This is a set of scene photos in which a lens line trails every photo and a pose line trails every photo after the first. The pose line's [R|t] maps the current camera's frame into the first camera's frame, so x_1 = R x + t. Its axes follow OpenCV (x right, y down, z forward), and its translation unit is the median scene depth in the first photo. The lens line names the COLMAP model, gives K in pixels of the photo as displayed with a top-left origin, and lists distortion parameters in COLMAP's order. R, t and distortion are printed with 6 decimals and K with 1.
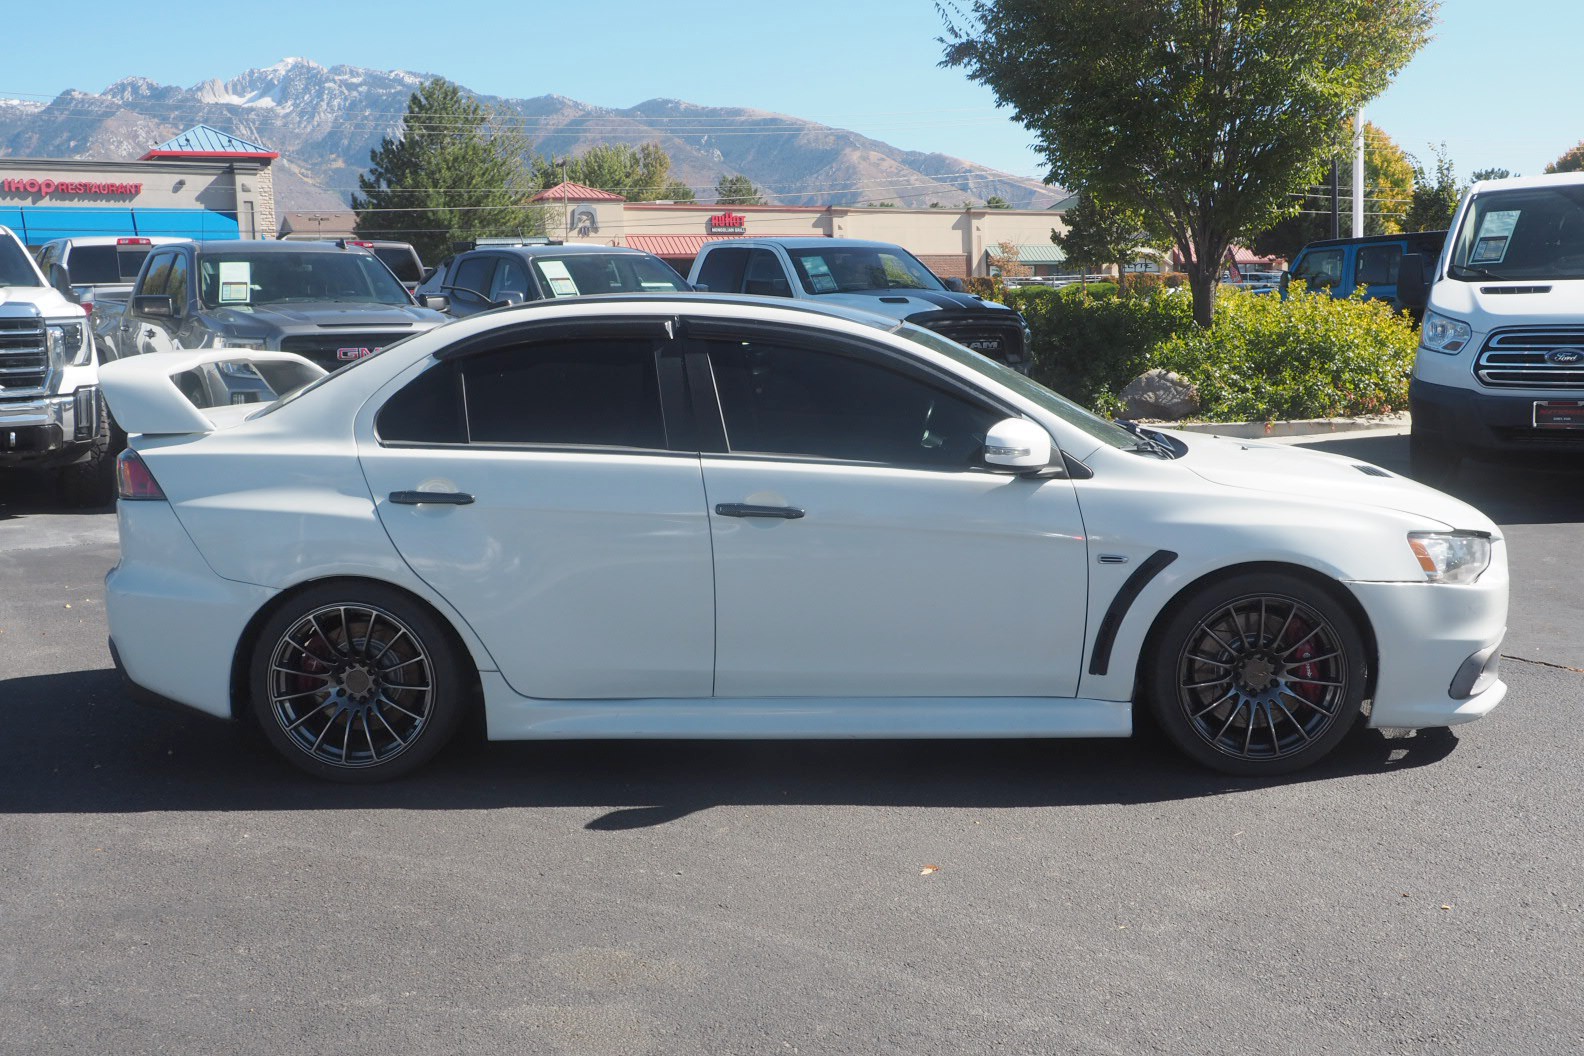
lens RADIAL K [[1606.7, 0, 790.3], [0, 1606.7, 528.7], [0, 0, 1]] dist [-0.009164, 0.000000]
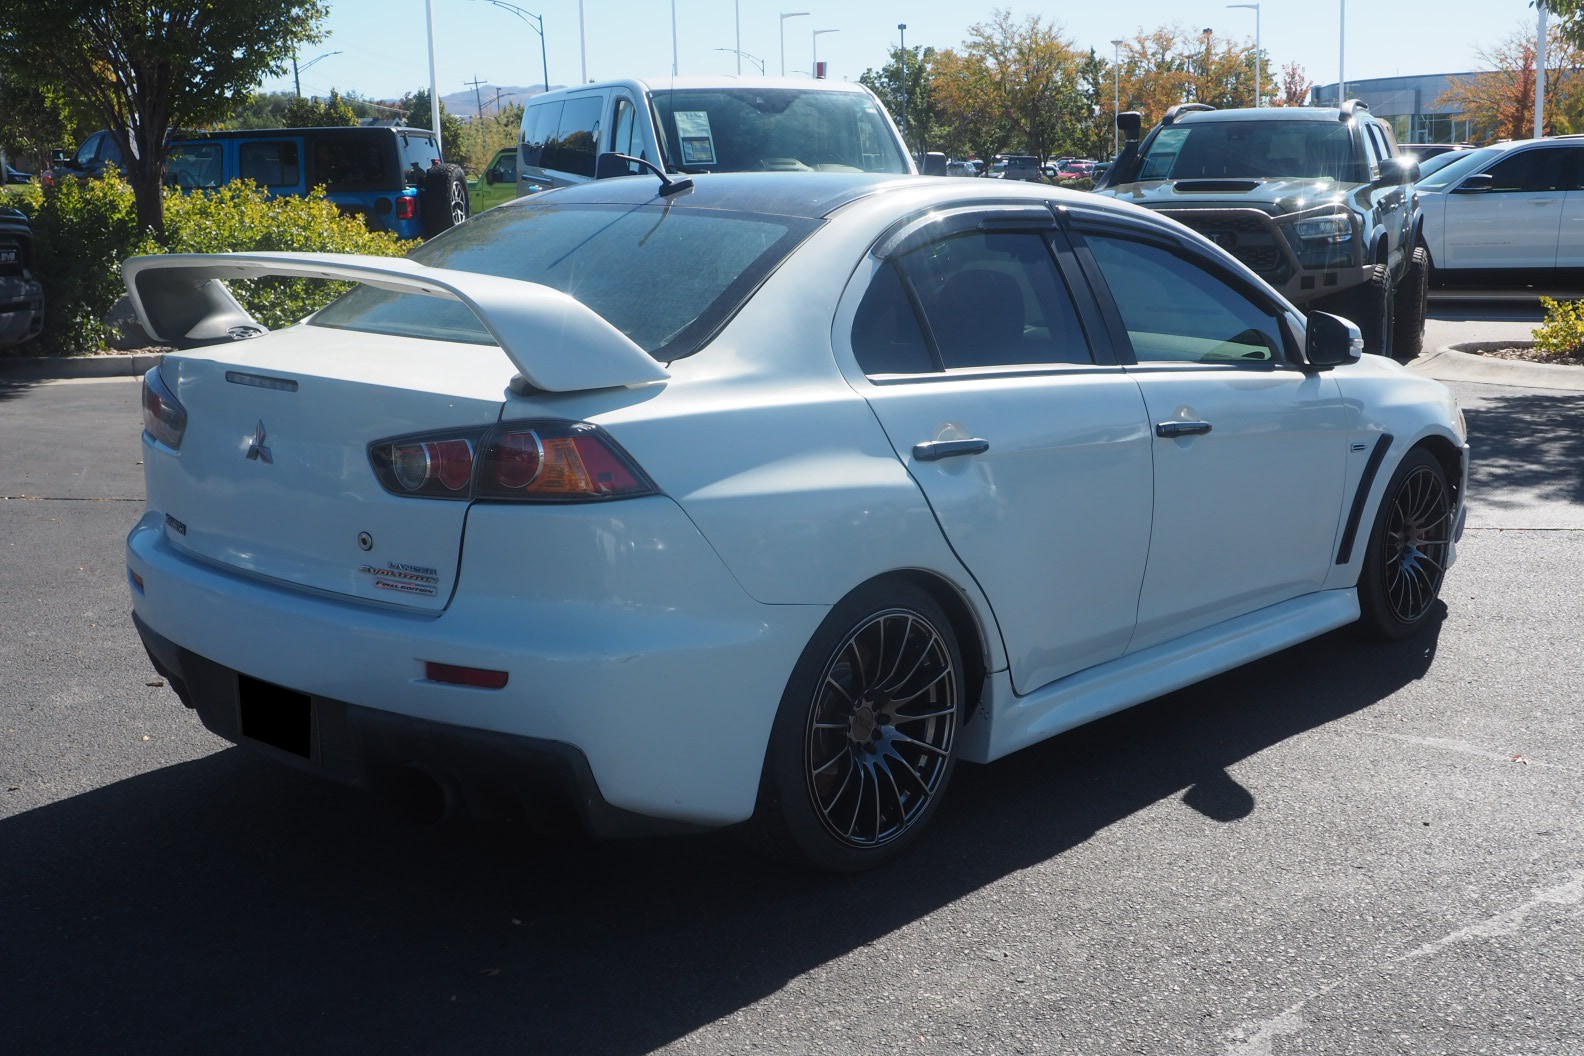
lens RADIAL K [[1838.6, 0, 796.4], [0, 1838.6, 525.2], [0, 0, 1]] dist [0.001581, 0.000000]
pose [[0.648233, -0.123716, 0.751325, -0.893770], [0.101740, 0.991938, 0.075556, -0.054768], [-0.754615, 0.027462, 0.655593, 0.502779]]
